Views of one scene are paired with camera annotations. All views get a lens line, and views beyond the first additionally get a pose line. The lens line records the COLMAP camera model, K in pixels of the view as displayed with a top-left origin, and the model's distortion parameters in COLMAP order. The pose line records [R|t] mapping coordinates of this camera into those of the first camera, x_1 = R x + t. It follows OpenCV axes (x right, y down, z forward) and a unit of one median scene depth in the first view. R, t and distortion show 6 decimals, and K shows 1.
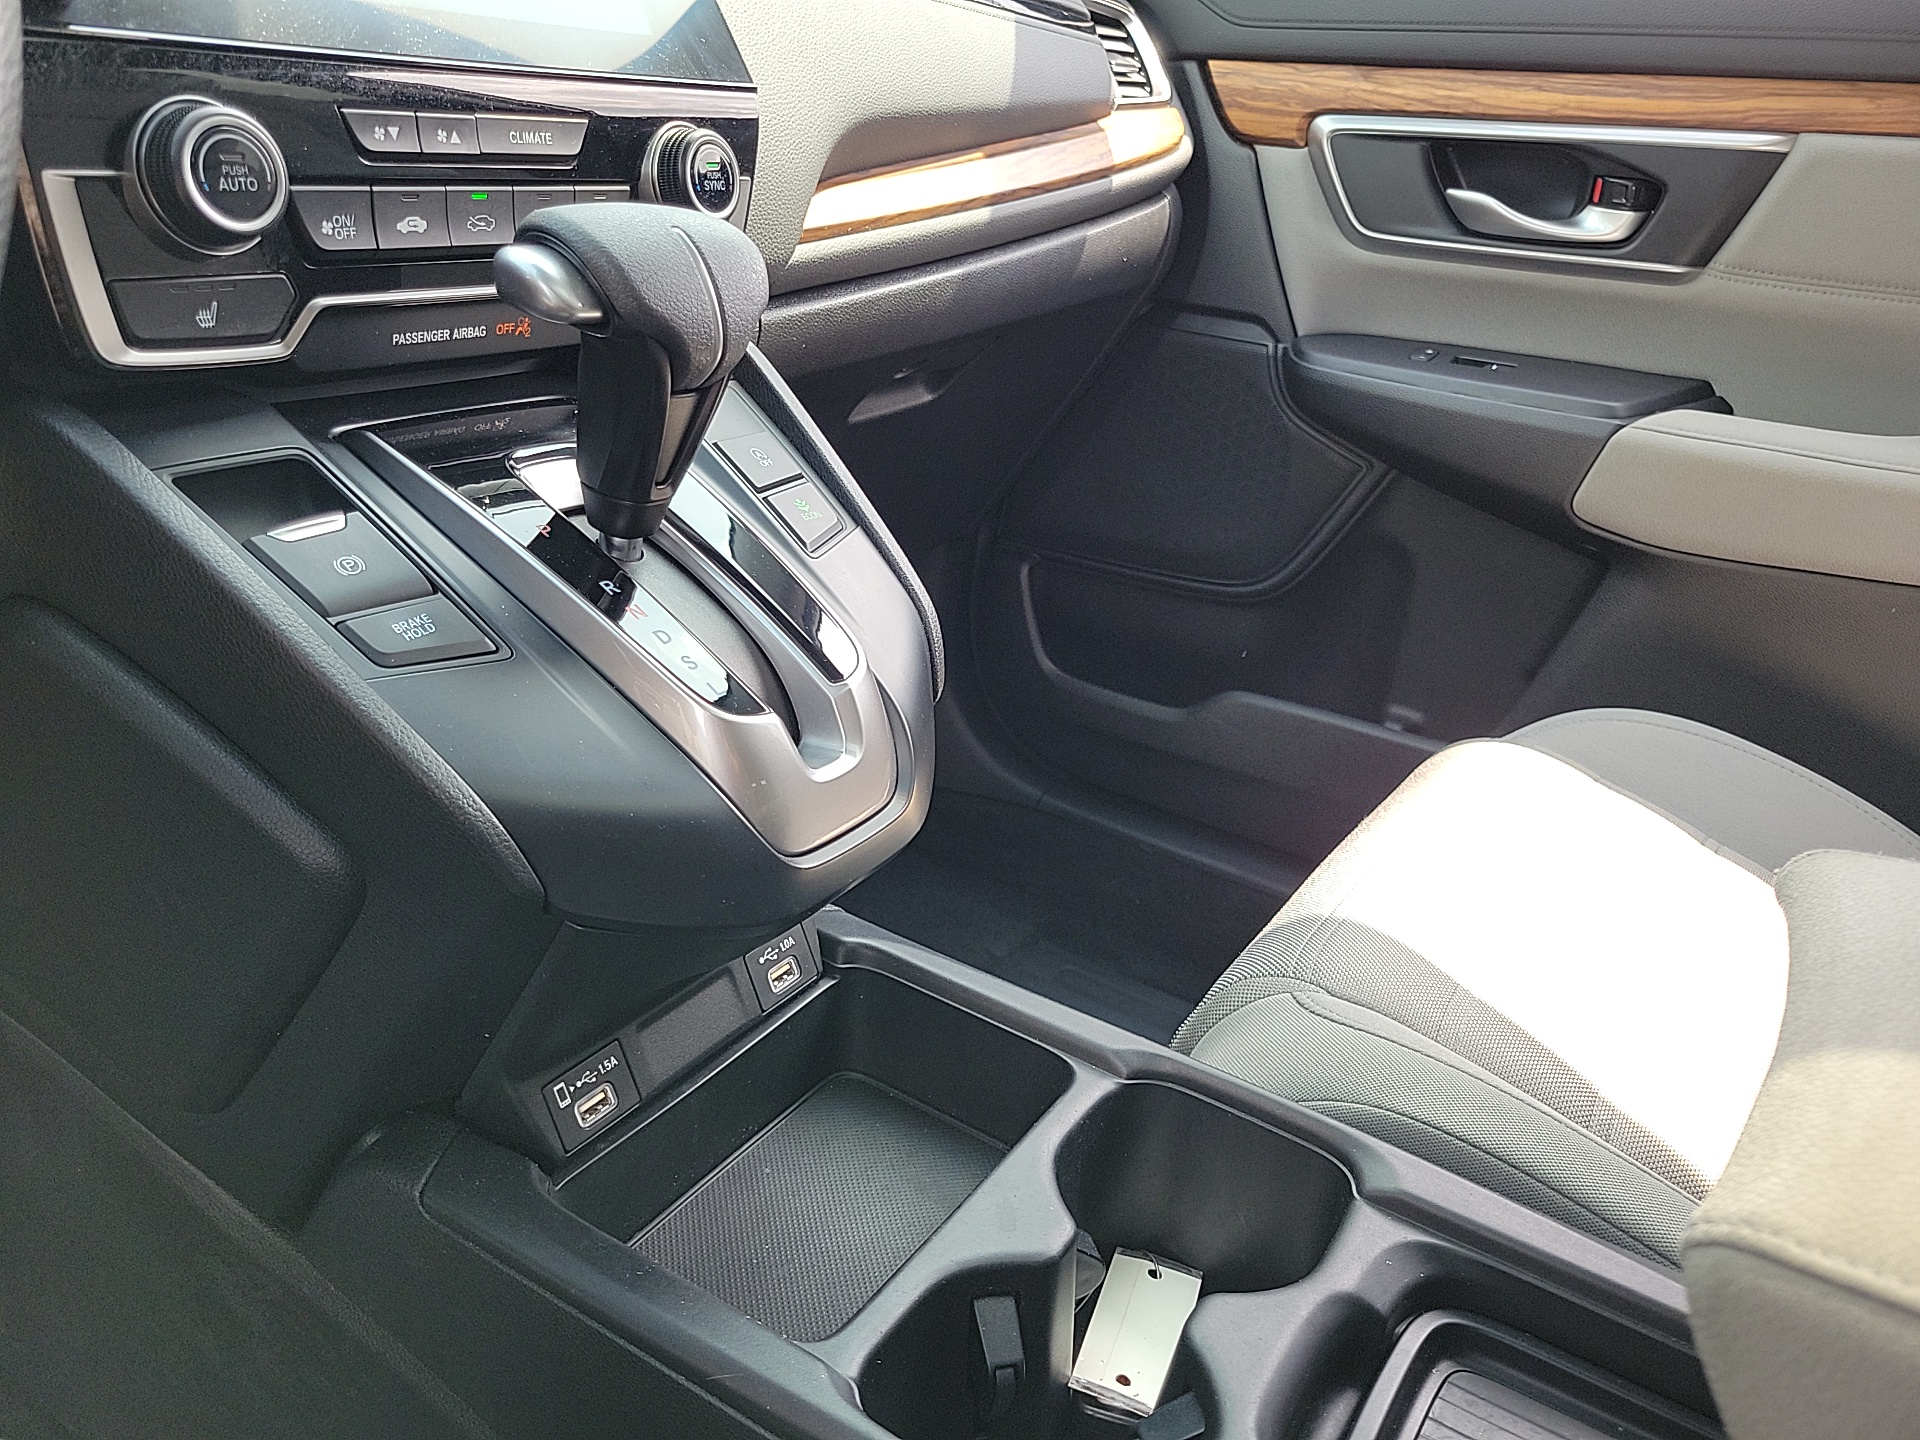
lens RADIAL K [[1468.6, 0, 952.9], [0, 1468.6, 706.5], [0, 0, 1]] dist [0.038916, -0.036825]
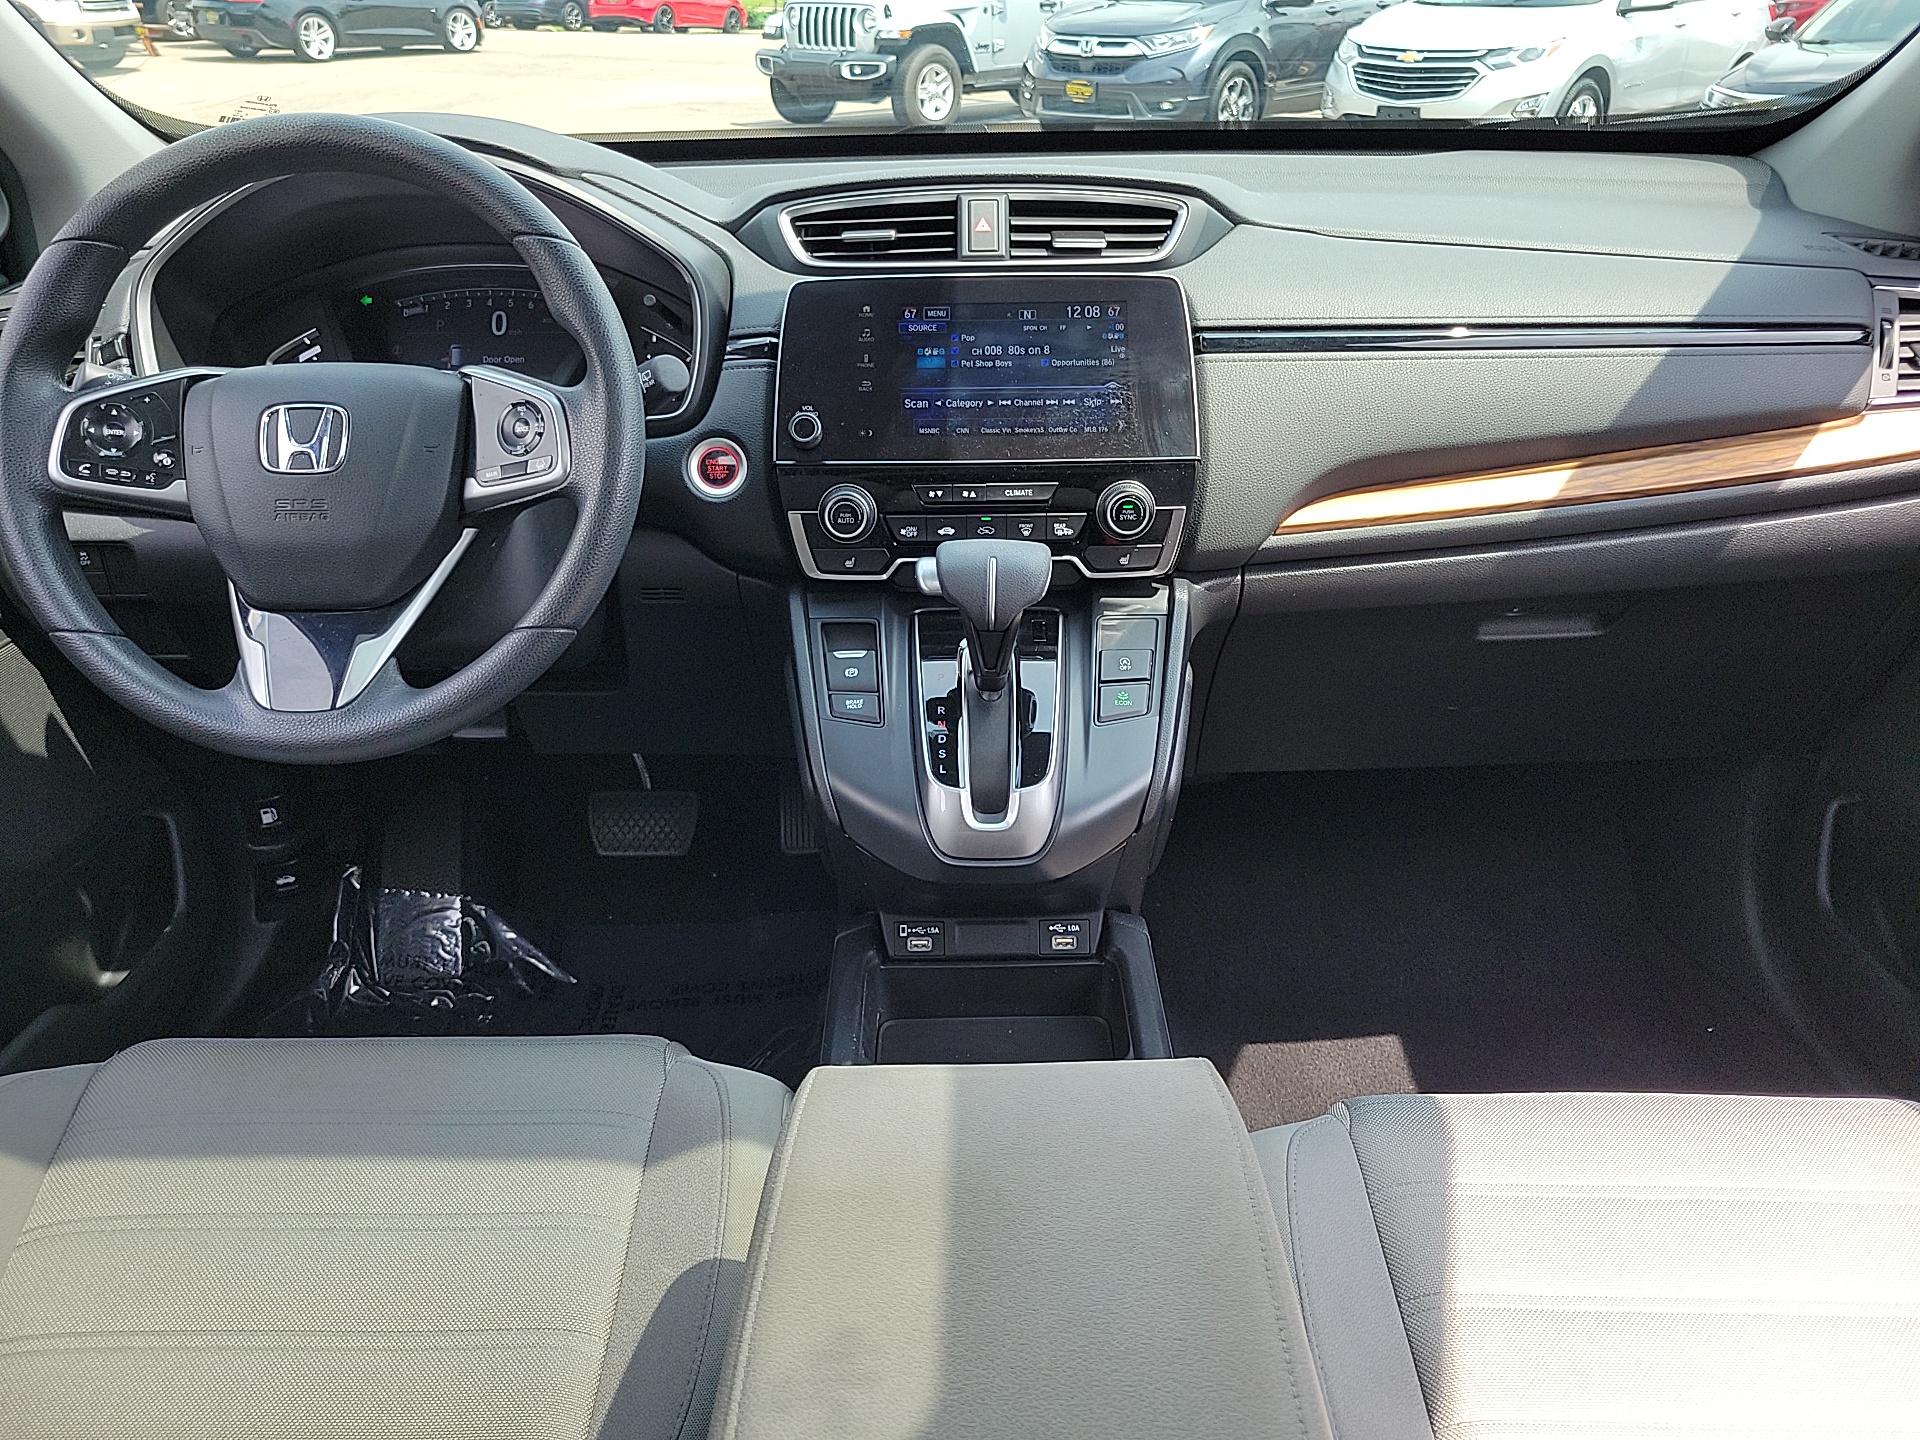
lens RADIAL K [[1468.6, 0, 993.2], [0, 1468.6, 713.8], [0, 0, 1]] dist [0.038916, -0.036825]
pose [[0.513505, 0.275736, -0.812578, 0.768241], [-0.268834, 0.950987, 0.152815, -0.210090], [0.814887, 0.139978, 0.562464, -0.072024]]
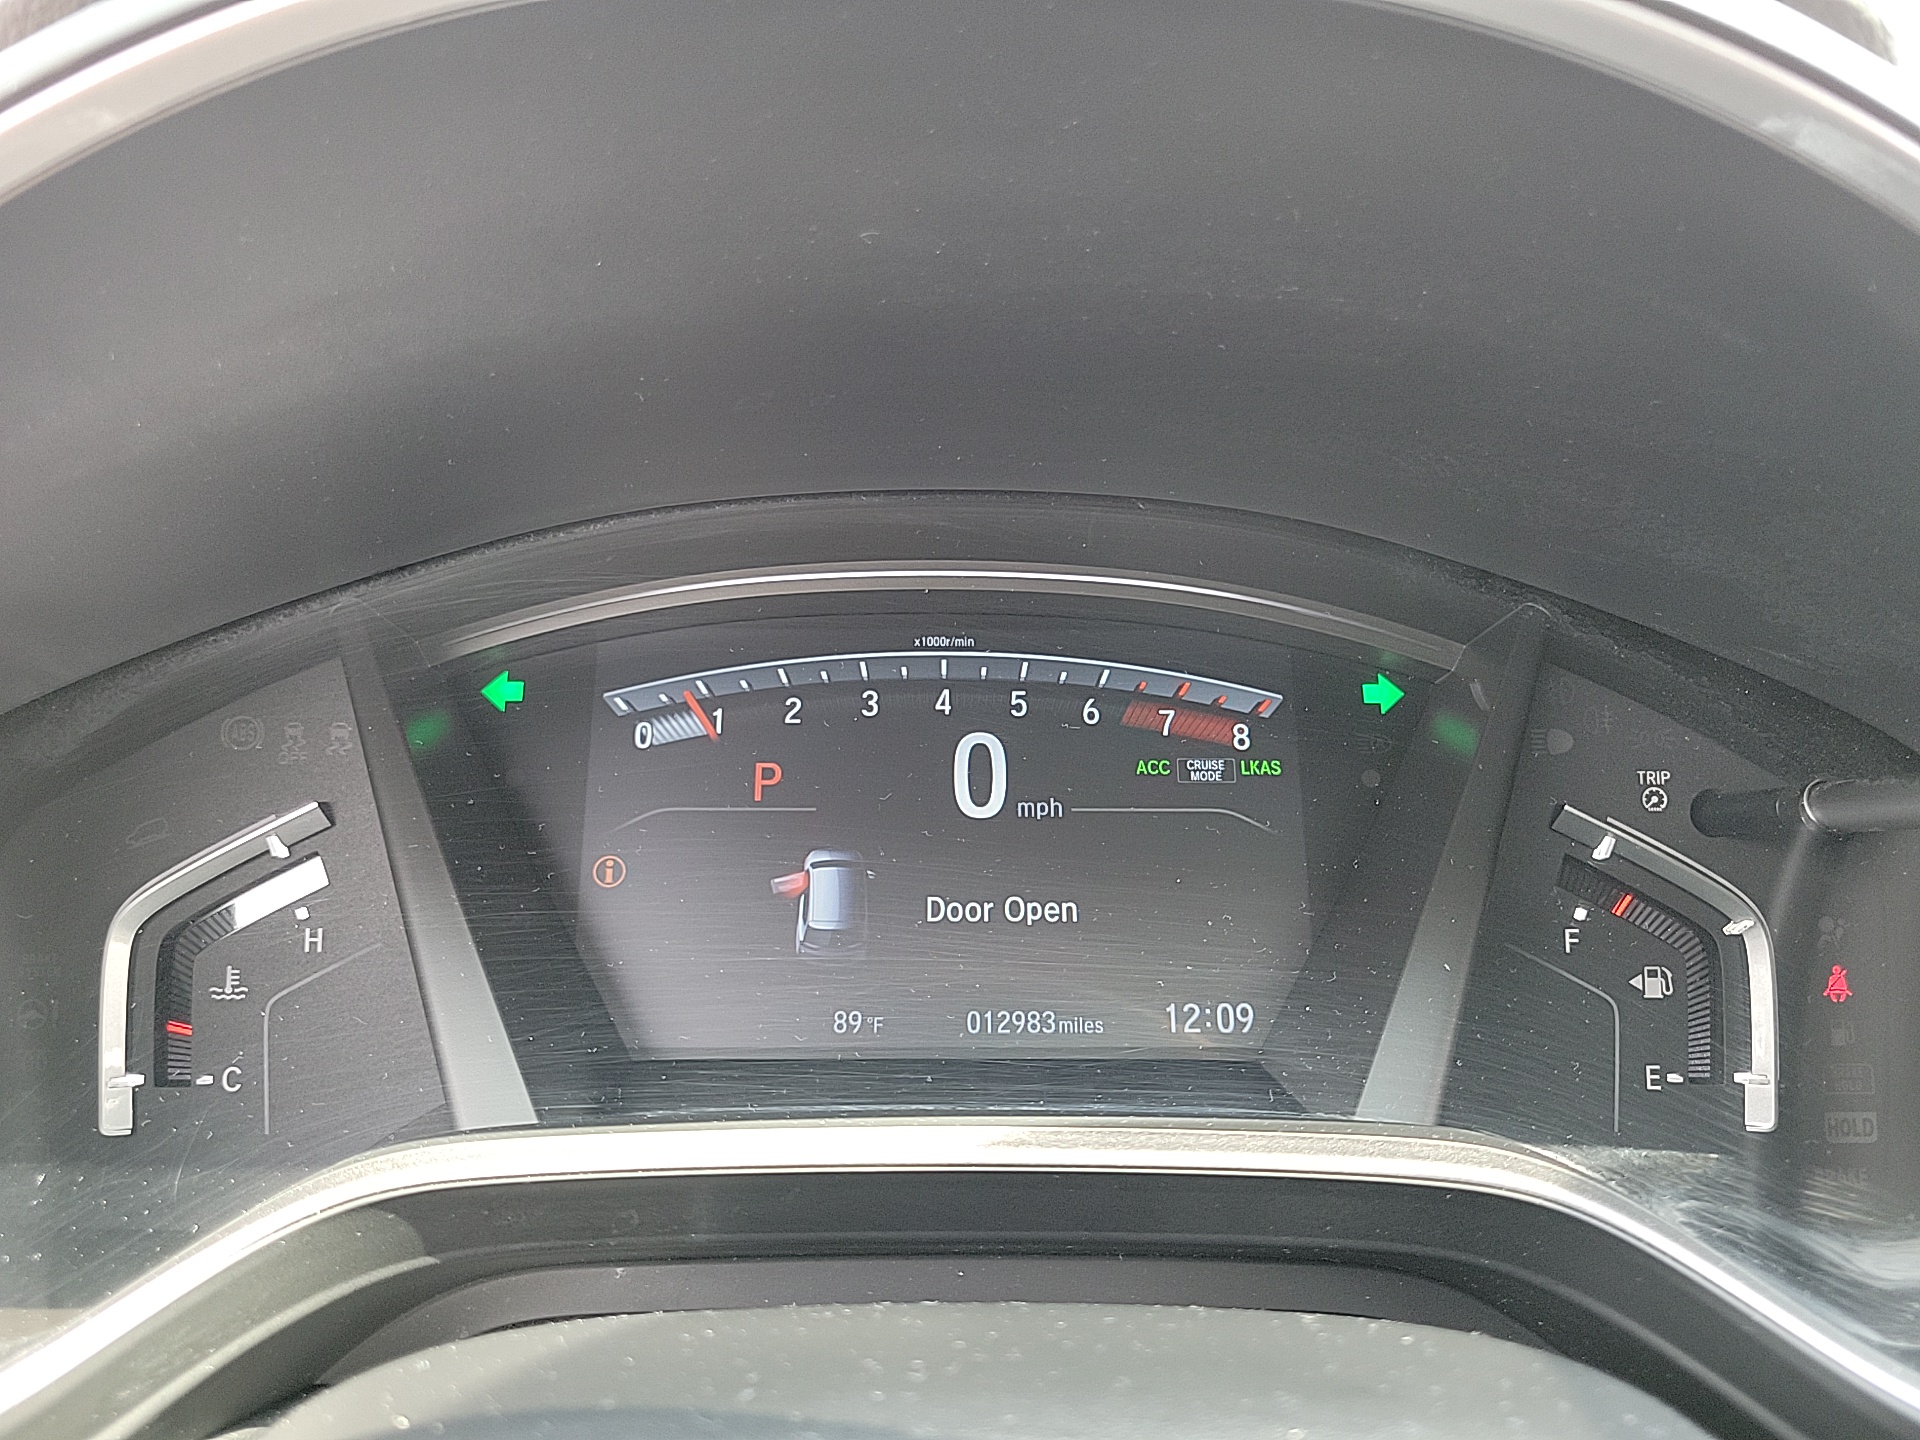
lens RADIAL K [[1468.6, 0, 953.5], [0, 1468.6, 726.0], [0, 0, 1]] dist [0.038916, -0.036825]
pose [[0.540040, 0.131829, -0.831251, -0.299851], [-0.279656, 0.959647, -0.029493, -0.220531], [0.793819, 0.248392, 0.555115, 0.047534]]
